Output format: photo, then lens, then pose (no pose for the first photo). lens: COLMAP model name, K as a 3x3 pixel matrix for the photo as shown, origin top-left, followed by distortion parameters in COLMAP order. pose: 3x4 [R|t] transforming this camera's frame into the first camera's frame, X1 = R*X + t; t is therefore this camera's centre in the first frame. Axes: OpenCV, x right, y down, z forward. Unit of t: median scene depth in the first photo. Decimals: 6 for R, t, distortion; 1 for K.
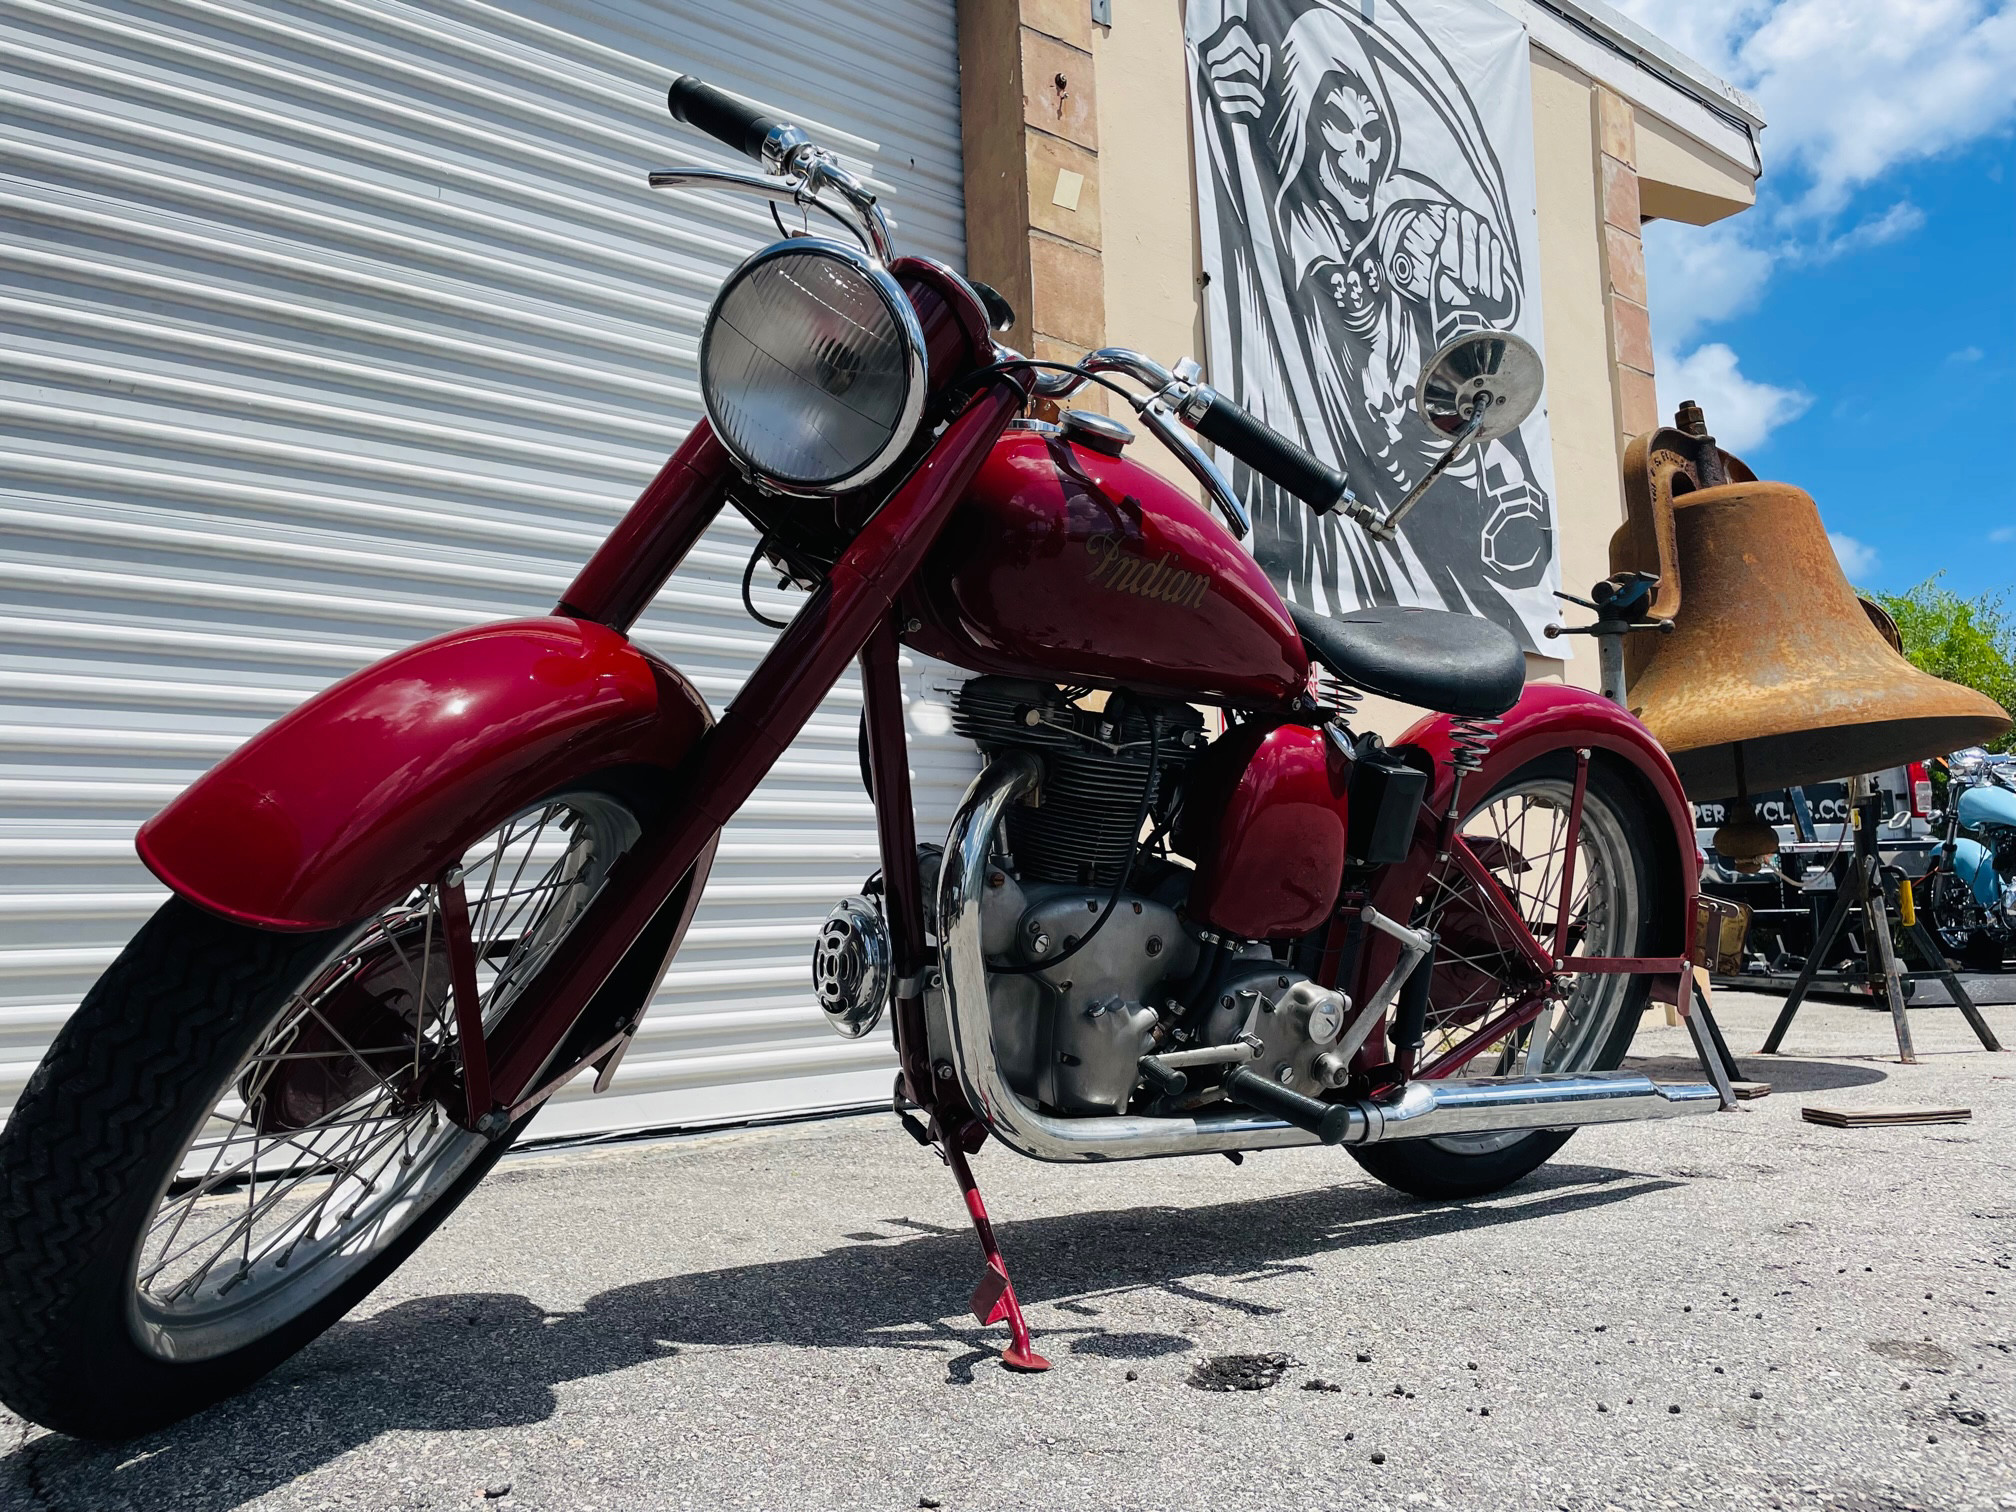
lens RADIAL K [[1540.3, 0, 1000.0], [0, 1540.3, 762.4], [0, 0, 1]] dist [0.060213, -0.084149]
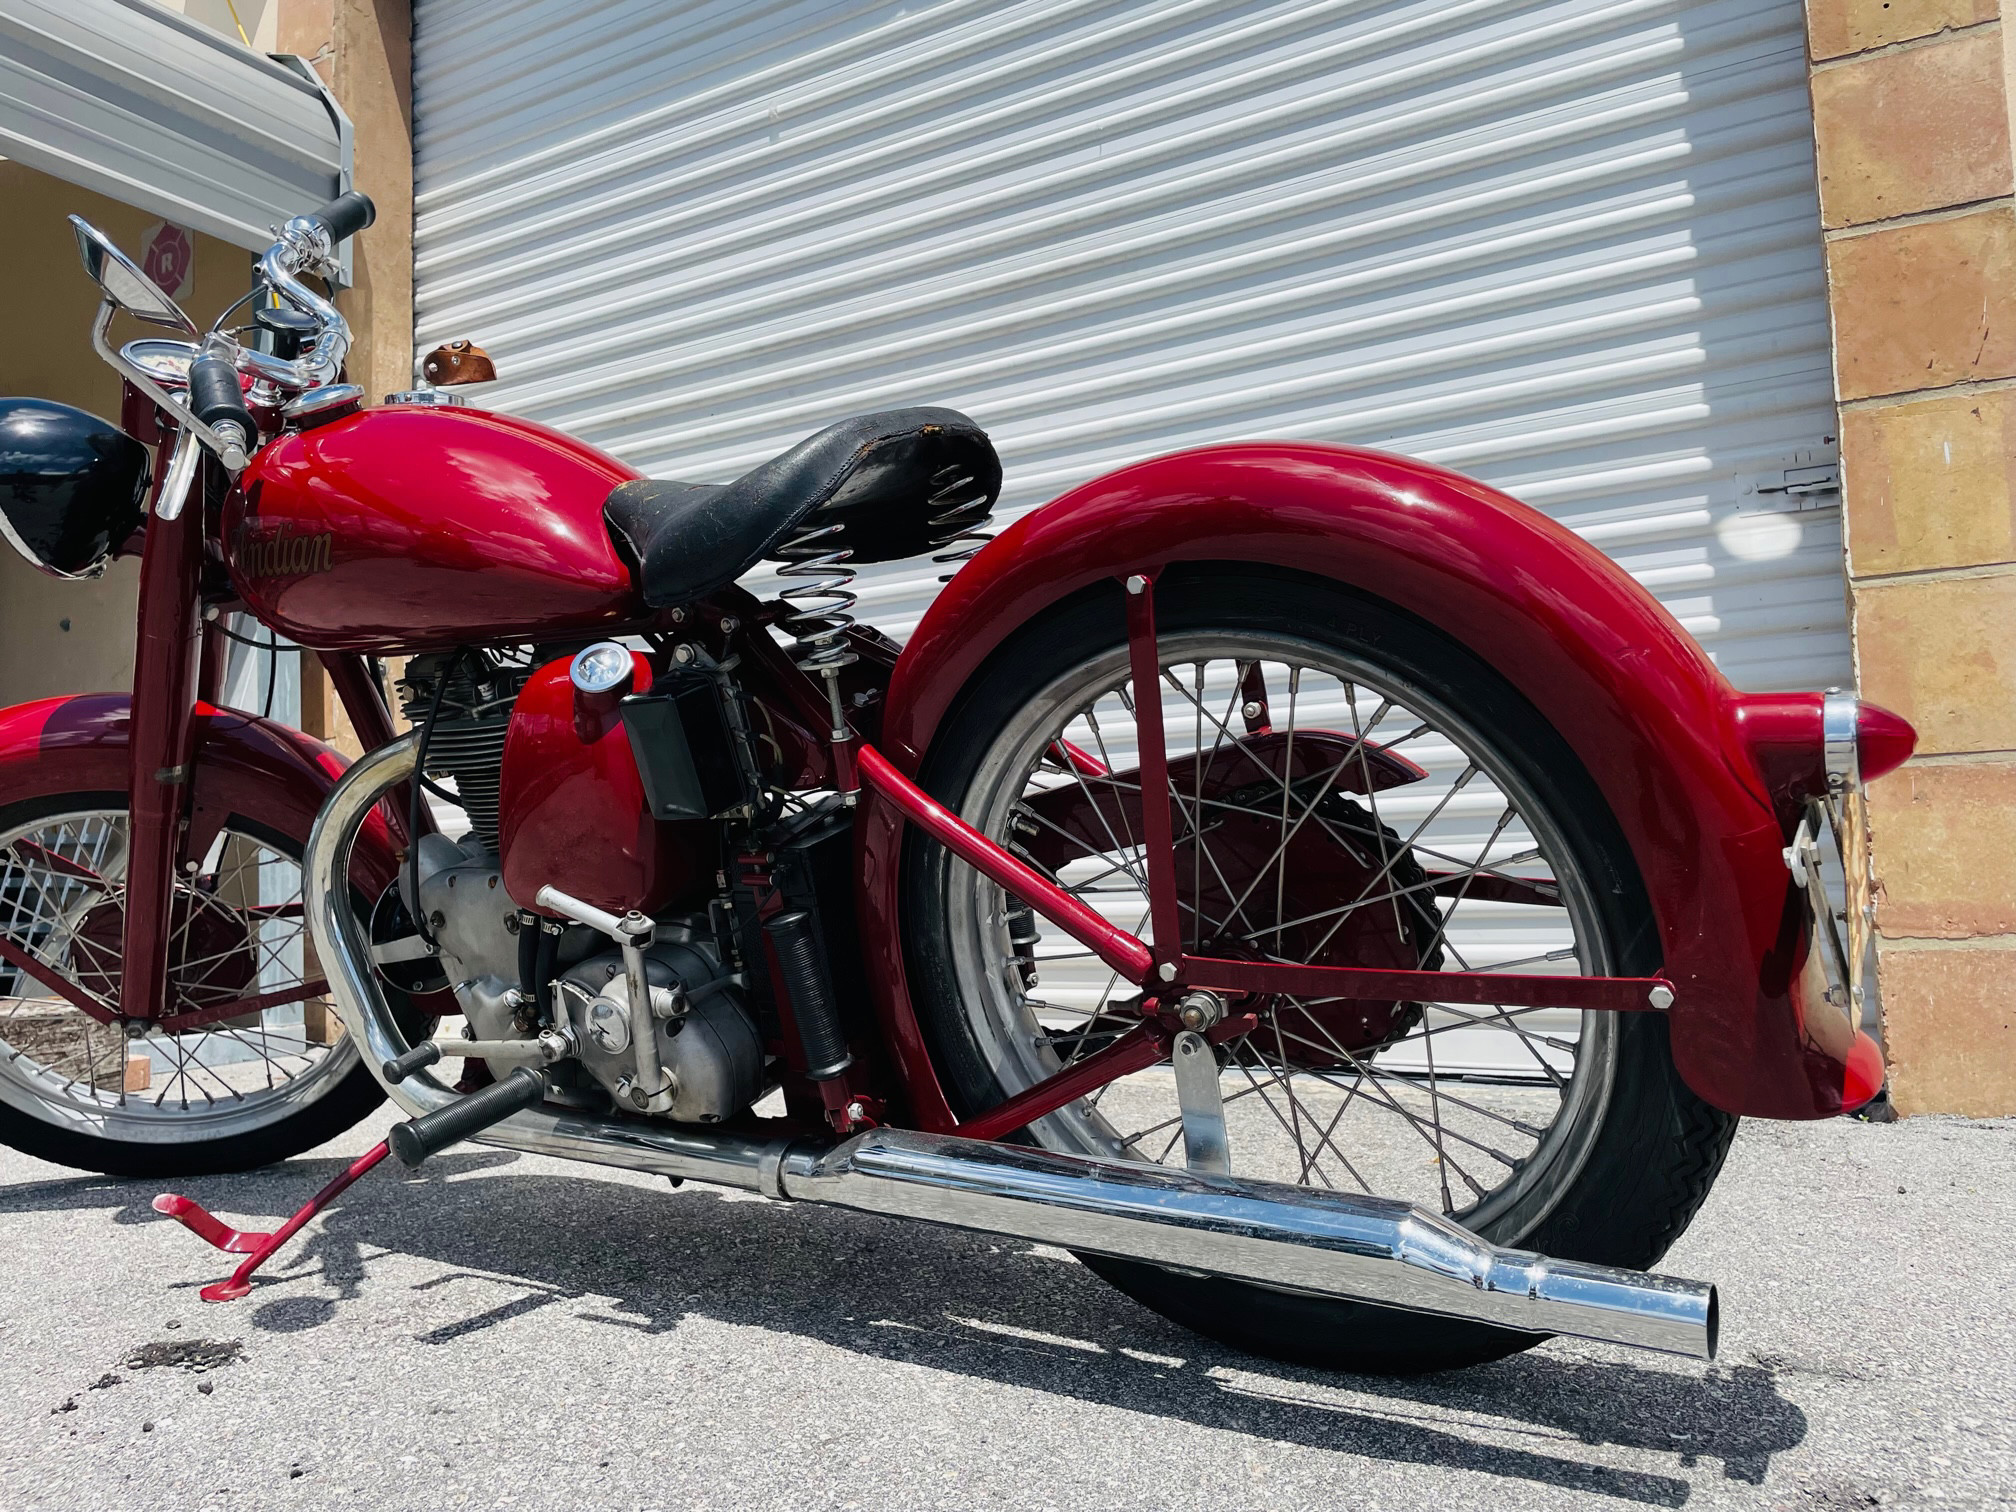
lens RADIAL K [[1540.3, 0, 998.9], [0, 1540.3, 756.9], [0, 0, 1]] dist [0.060213, -0.084149]
pose [[0.363401, -0.045197, -0.930536, 0.762531], [0.128428, 0.991717, 0.001986, 0.041365], [0.922738, -0.120229, 0.366196, 0.679262]]
